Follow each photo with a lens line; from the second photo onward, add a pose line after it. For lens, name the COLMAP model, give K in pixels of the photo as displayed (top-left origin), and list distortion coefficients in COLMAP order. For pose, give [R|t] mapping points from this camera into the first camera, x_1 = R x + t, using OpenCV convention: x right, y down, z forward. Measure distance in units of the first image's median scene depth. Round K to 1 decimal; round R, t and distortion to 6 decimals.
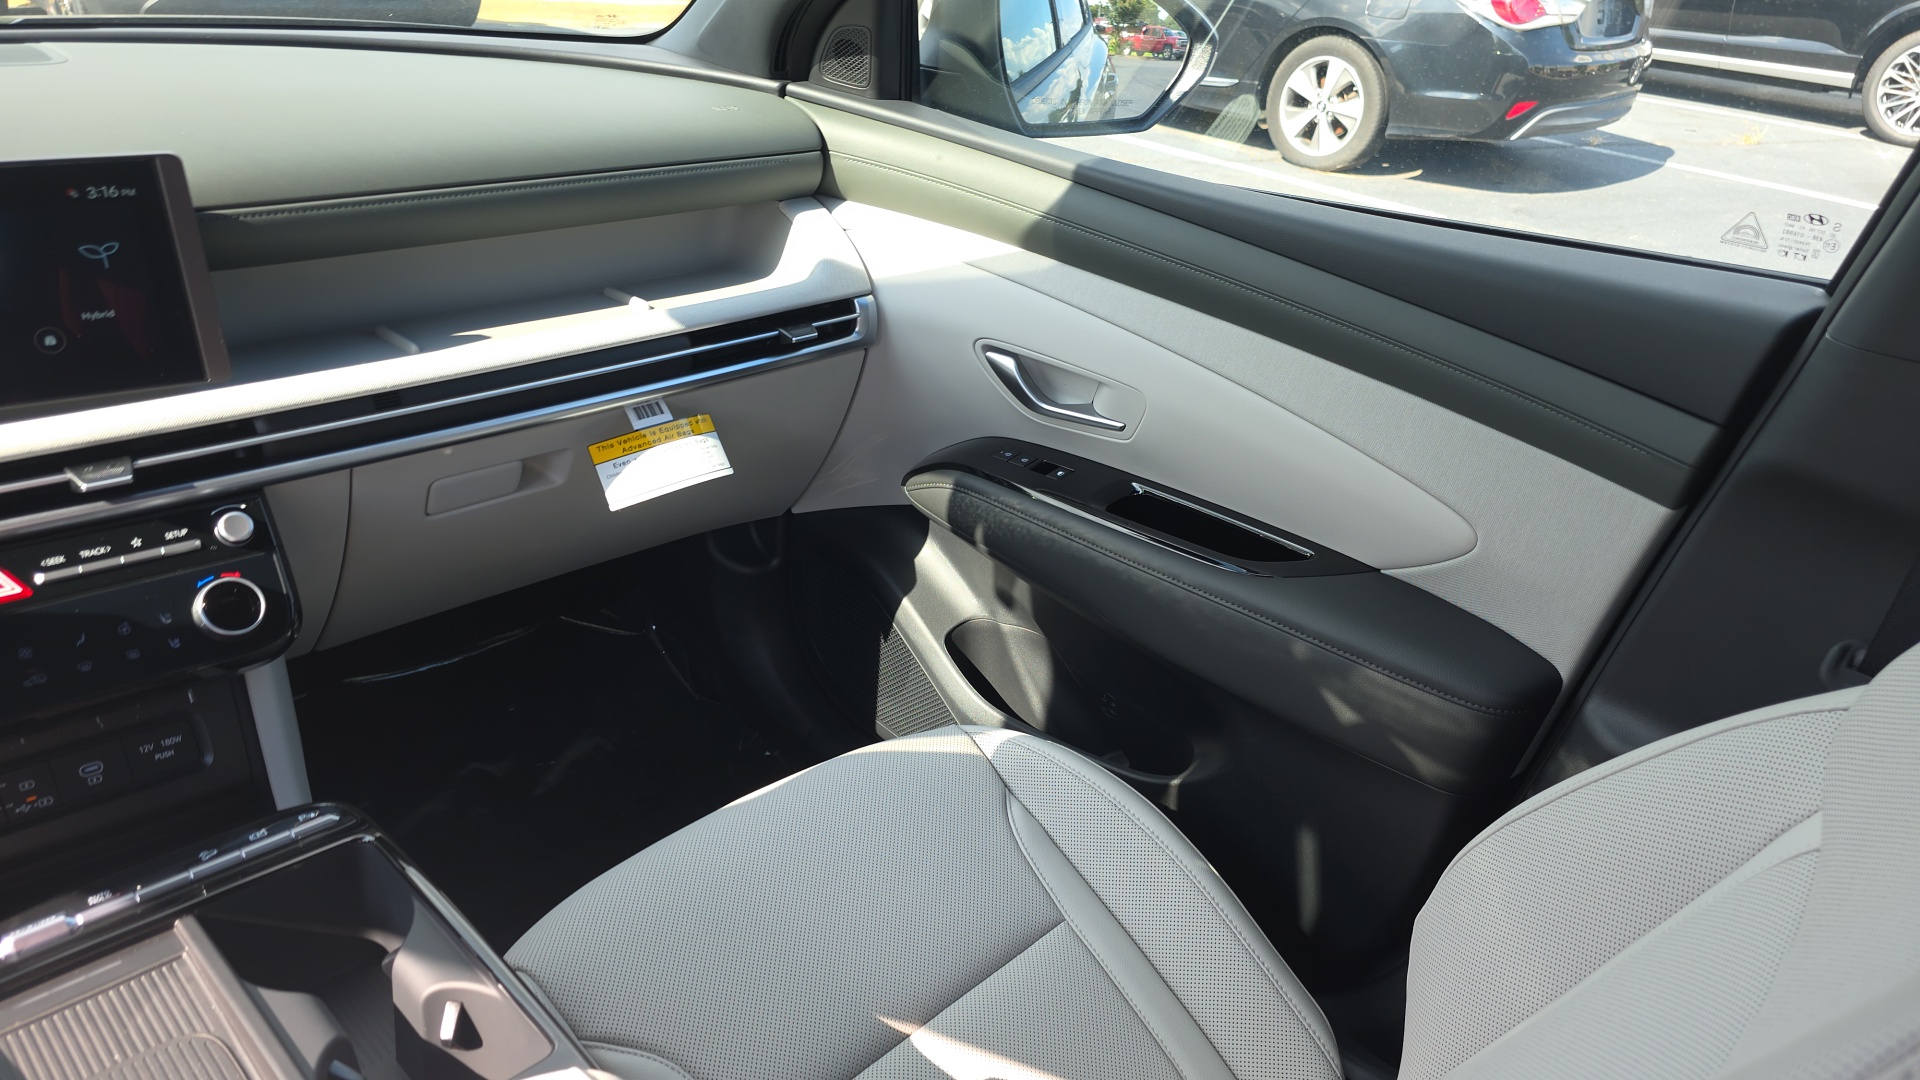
lens RADIAL K [[1297.6, 0, 964.5], [0, 1297.6, 577.1], [0, 0, 1]] dist [0.053692, -0.055352]
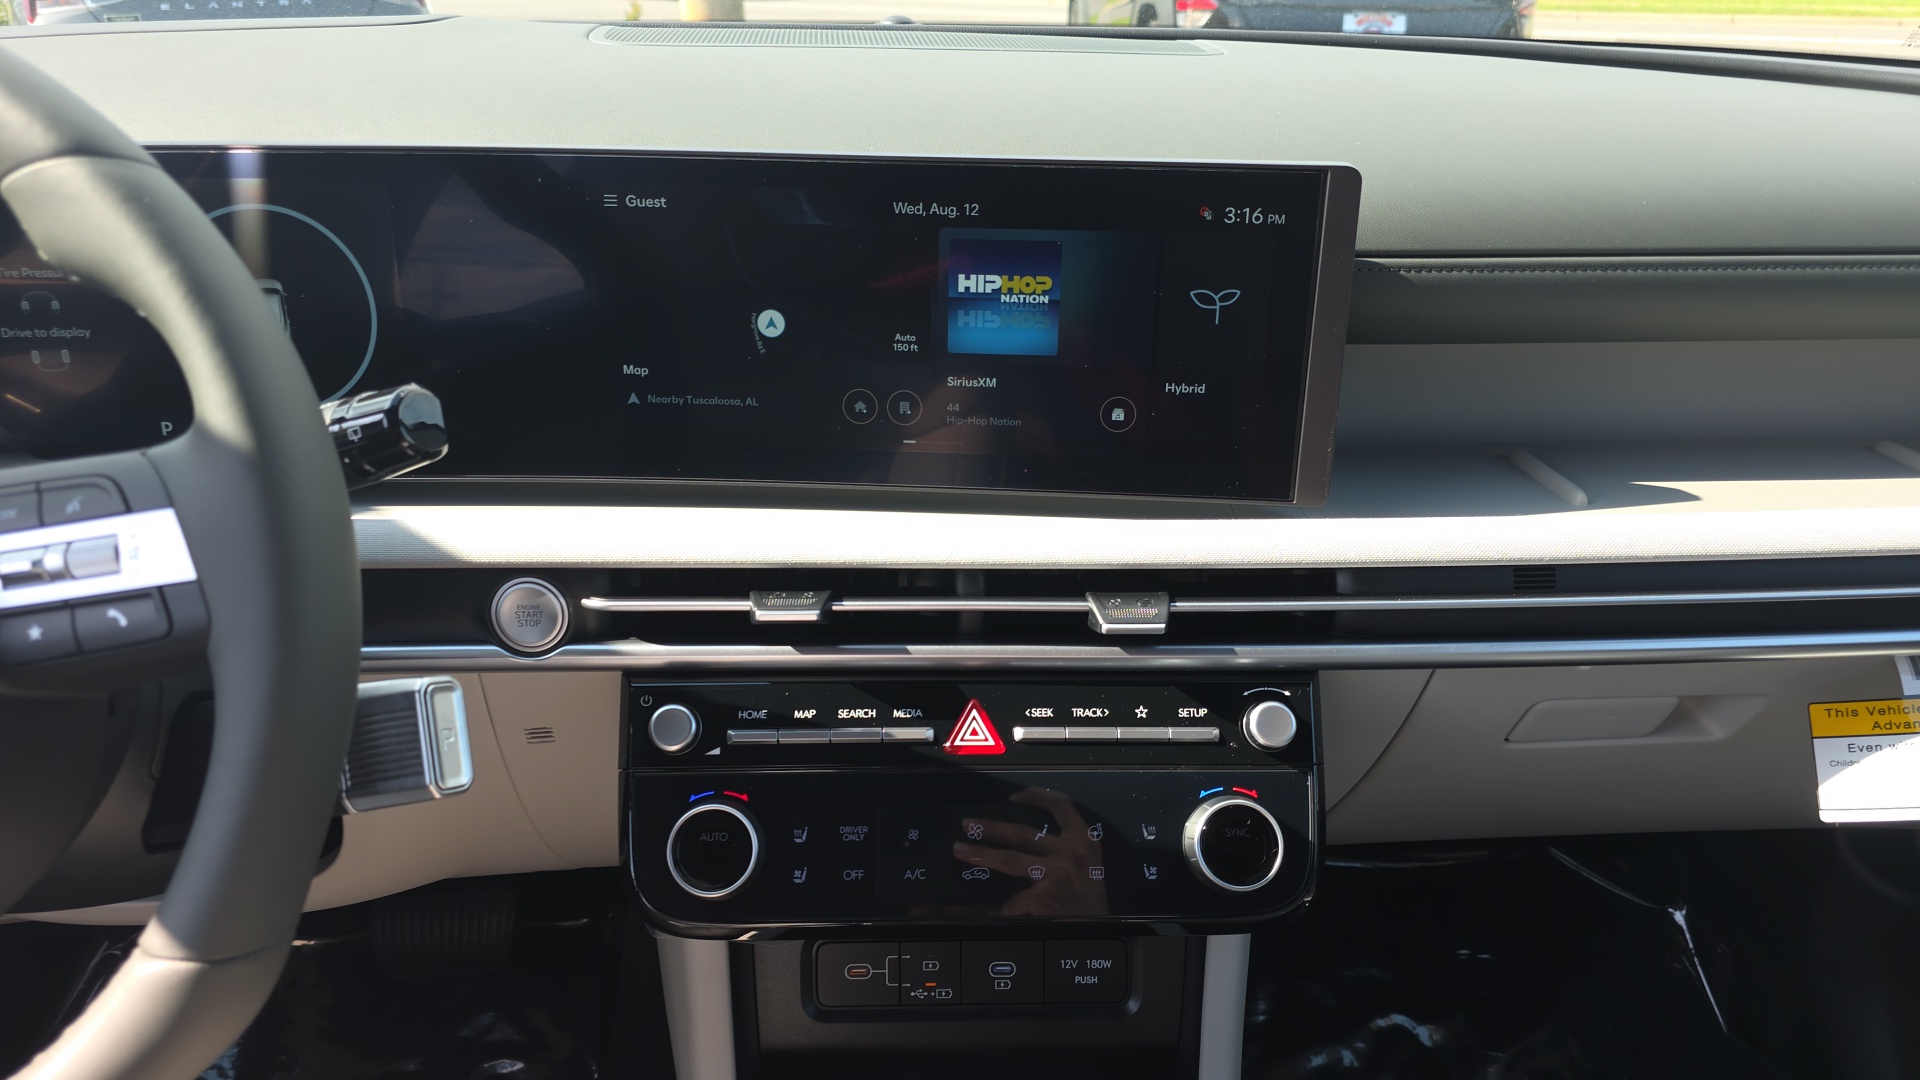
lens RADIAL K [[1291.0, 0, 969.0], [0, 1291.0, 568.8], [0, 0, 1]] dist [0.067350, -0.100682]
pose [[0.774456, 0.223499, -0.591832, -0.247058], [-0.265599, 0.963943, 0.016468, -0.068011], [0.574173, 0.144436, 0.805893, 0.304474]]
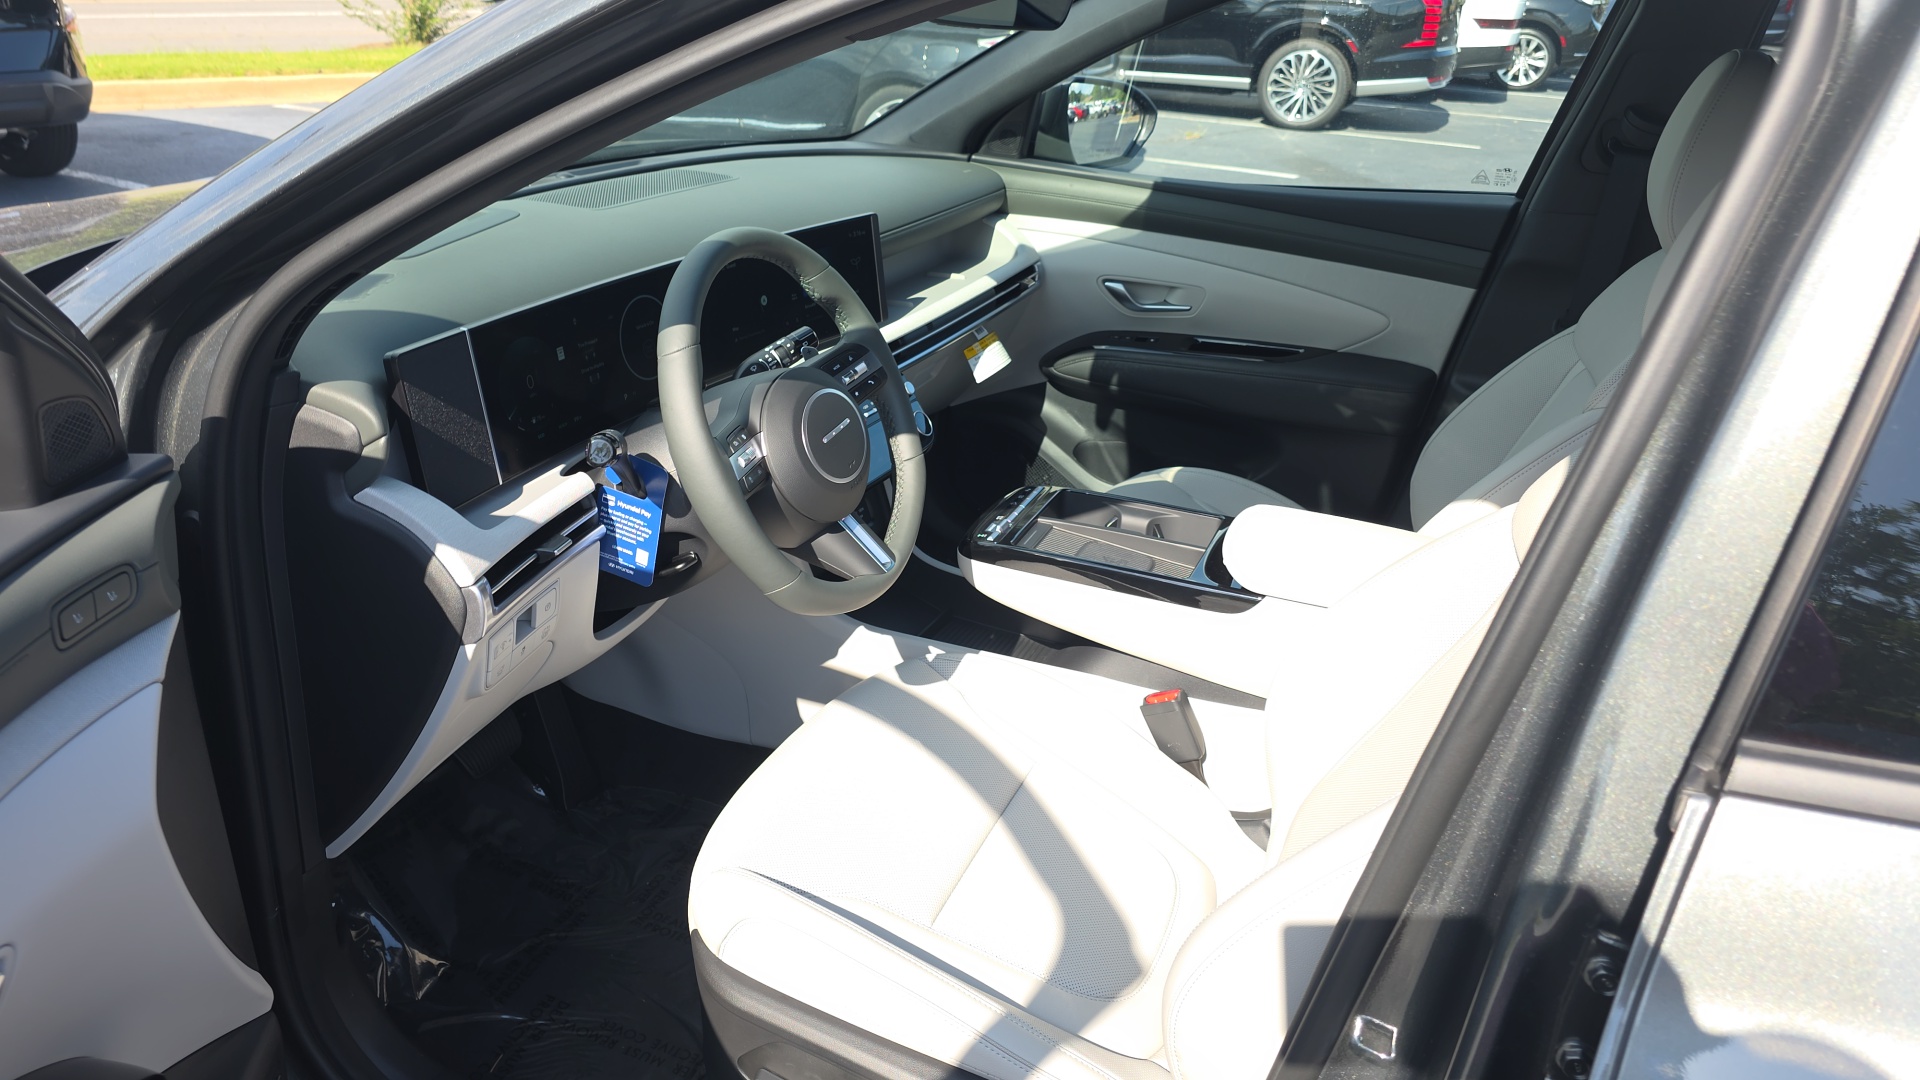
lens RADIAL K [[1315.4, 0, 897.5], [0, 1315.4, 534.9], [0, 0, 1]] dist [0.049549, -0.049161]
pose [[0.932719, -0.176067, 0.314701, -1.027540], [0.193262, 0.980853, -0.024034, 0.191757], [-0.304443, 0.083236, 0.948887, -0.770986]]
